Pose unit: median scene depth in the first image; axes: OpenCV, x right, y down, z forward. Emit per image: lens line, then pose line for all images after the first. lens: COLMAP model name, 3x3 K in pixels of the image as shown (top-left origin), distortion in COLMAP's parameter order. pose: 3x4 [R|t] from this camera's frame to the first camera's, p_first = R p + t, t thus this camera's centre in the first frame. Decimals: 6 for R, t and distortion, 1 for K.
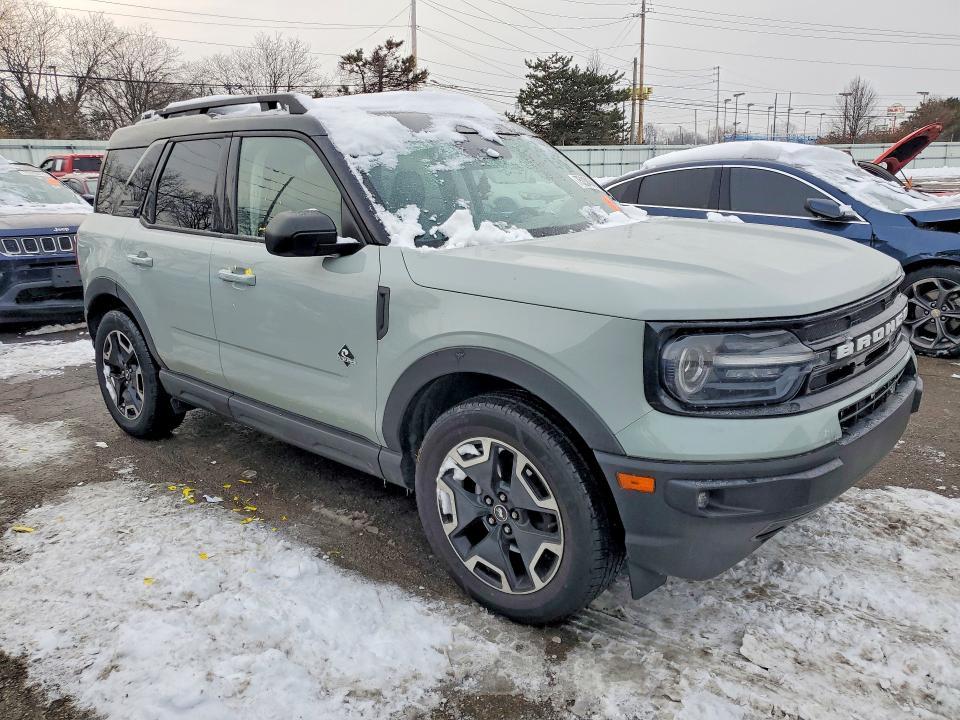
lens RADIAL K [[768.2, 0, 479.5], [0, 768.2, 358.8], [0, 0, 1]] dist [0.030741, 0.001592]
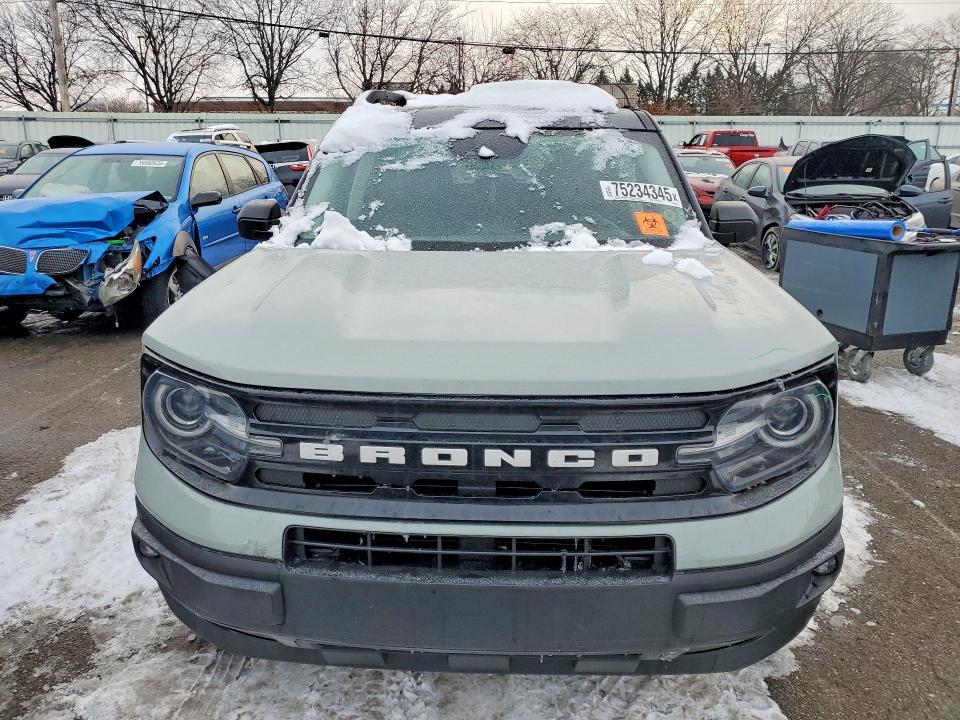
lens RADIAL K [[768.2, 0, 479.9], [0, 768.2, 363.5], [0, 0, 1]] dist [0.030741, 0.001592]
pose [[0.626195, 0.242019, -0.741152, 0.822411], [-0.212260, 0.967614, 0.136632, -0.169612], [0.750217, 0.071759, 0.657286, 0.475587]]
